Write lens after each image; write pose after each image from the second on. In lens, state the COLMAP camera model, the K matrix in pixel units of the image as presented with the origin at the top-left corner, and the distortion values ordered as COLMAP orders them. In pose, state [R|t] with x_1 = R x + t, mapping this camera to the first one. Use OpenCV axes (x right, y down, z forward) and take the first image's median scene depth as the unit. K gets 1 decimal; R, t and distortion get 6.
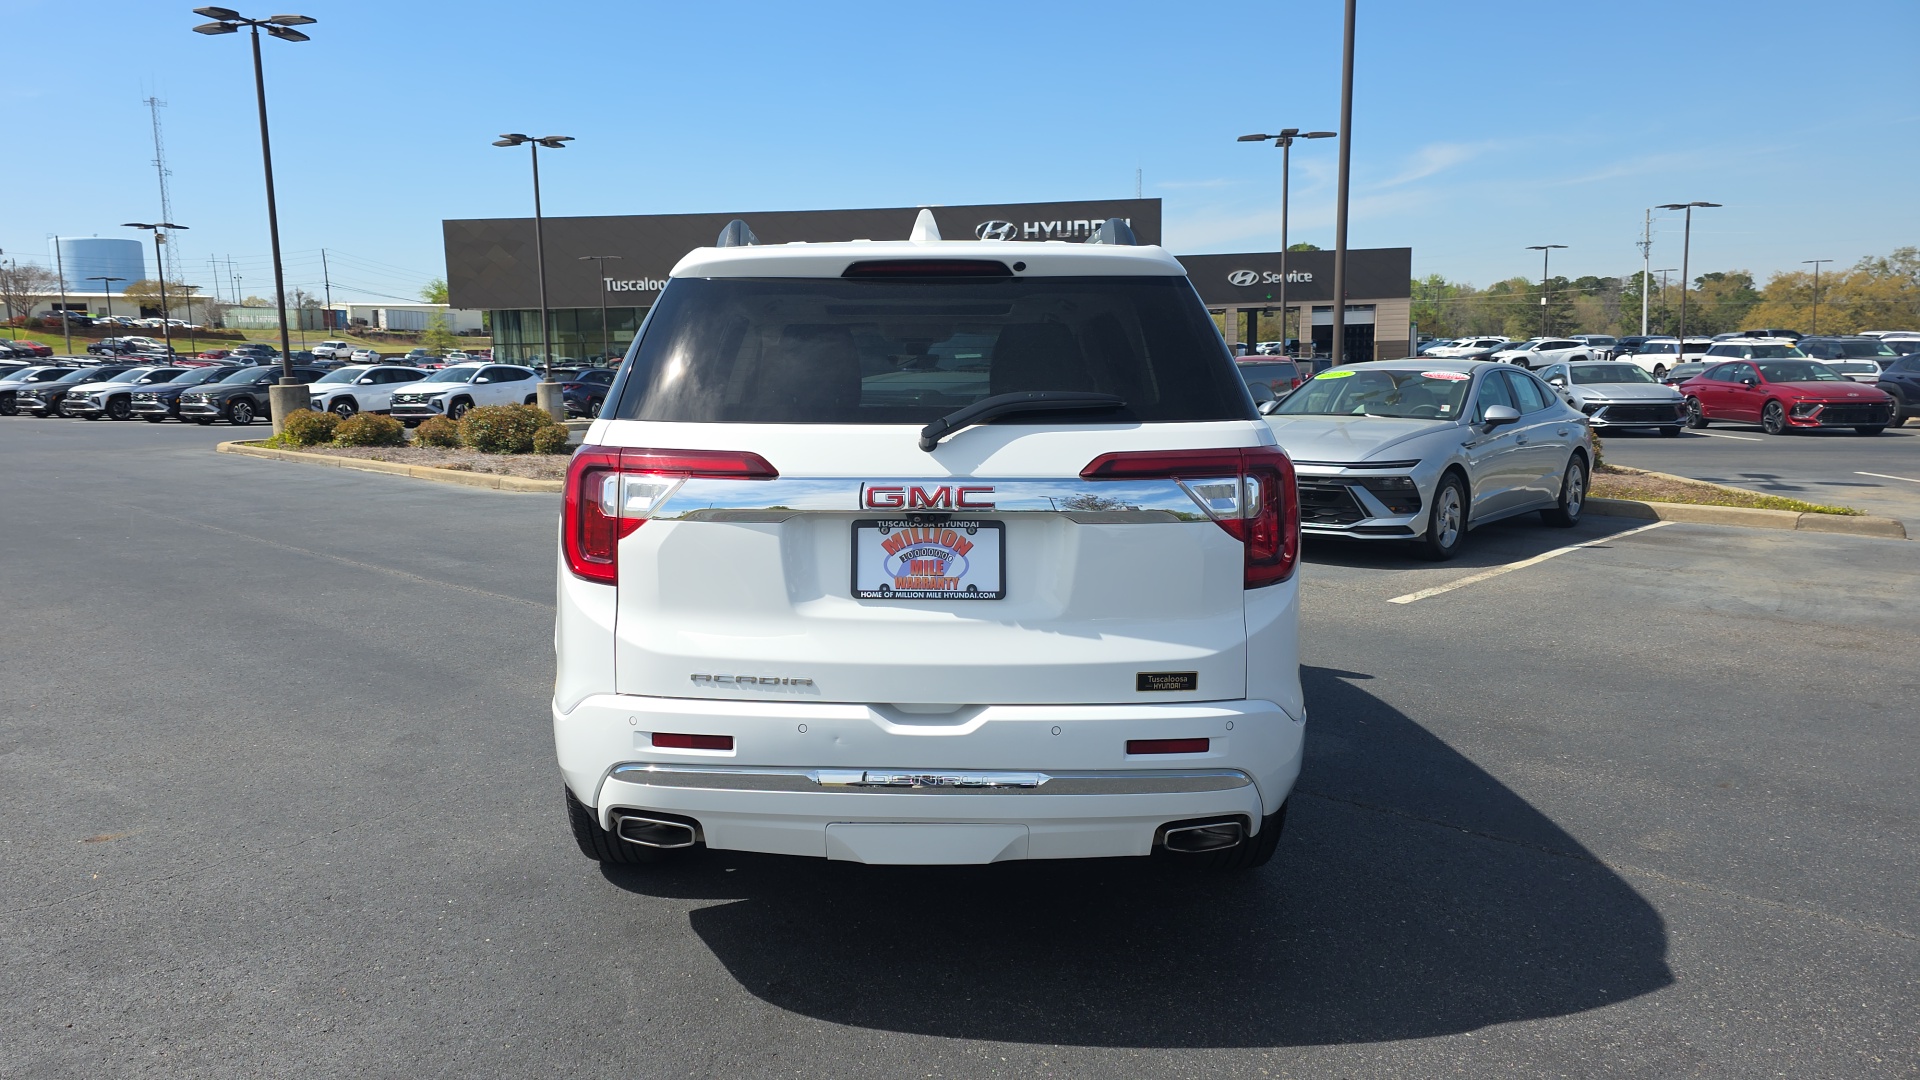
lens RADIAL K [[1280.8, 0, 873.6], [0, 1280.8, 541.2], [0, 0, 1]] dist [0.061713, -0.051235]
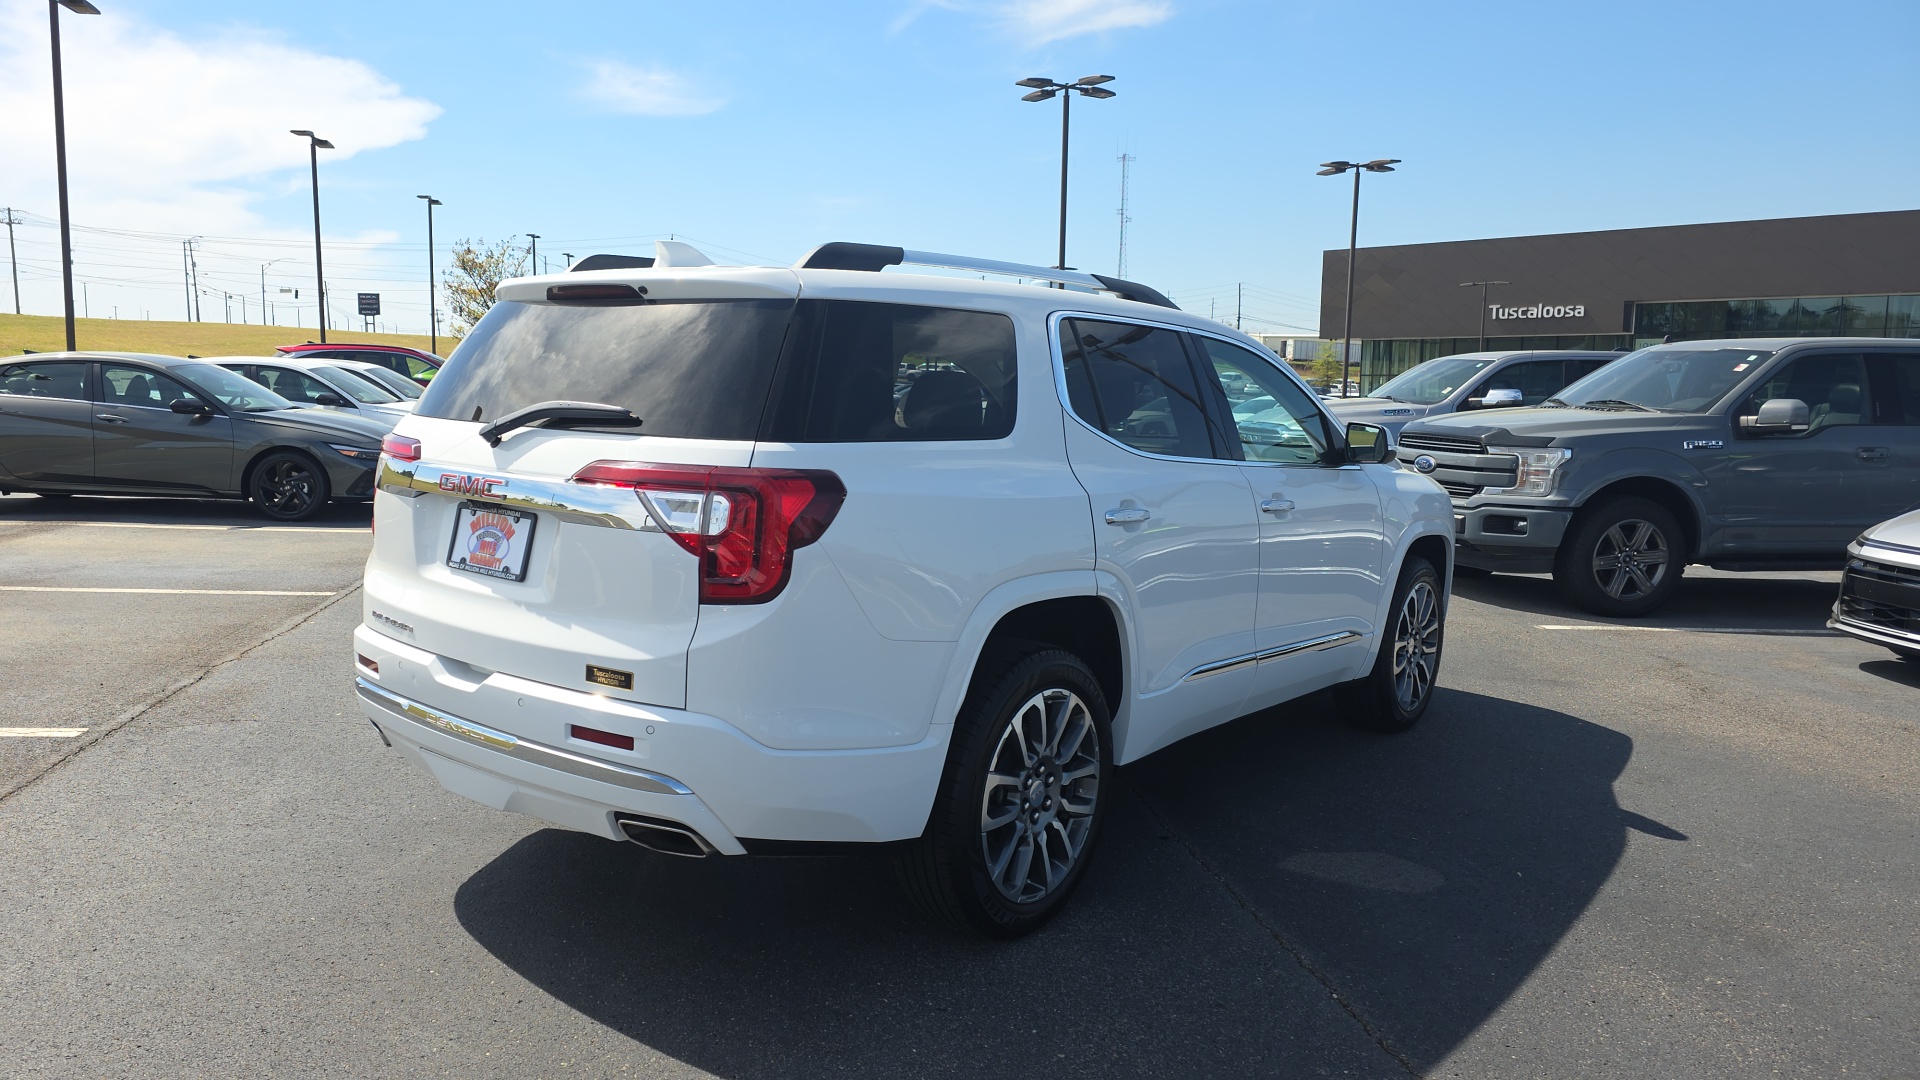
lens RADIAL K [[1280.8, 0, 873.6], [0, 1280.8, 541.2], [0, 0, 1]] dist [0.061713, -0.051235]
pose [[0.782032, 0.103609, -0.614566, 0.965876], [-0.117654, 0.992897, 0.017677, -0.043897], [0.612032, 0.058482, 0.788668, 0.266564]]
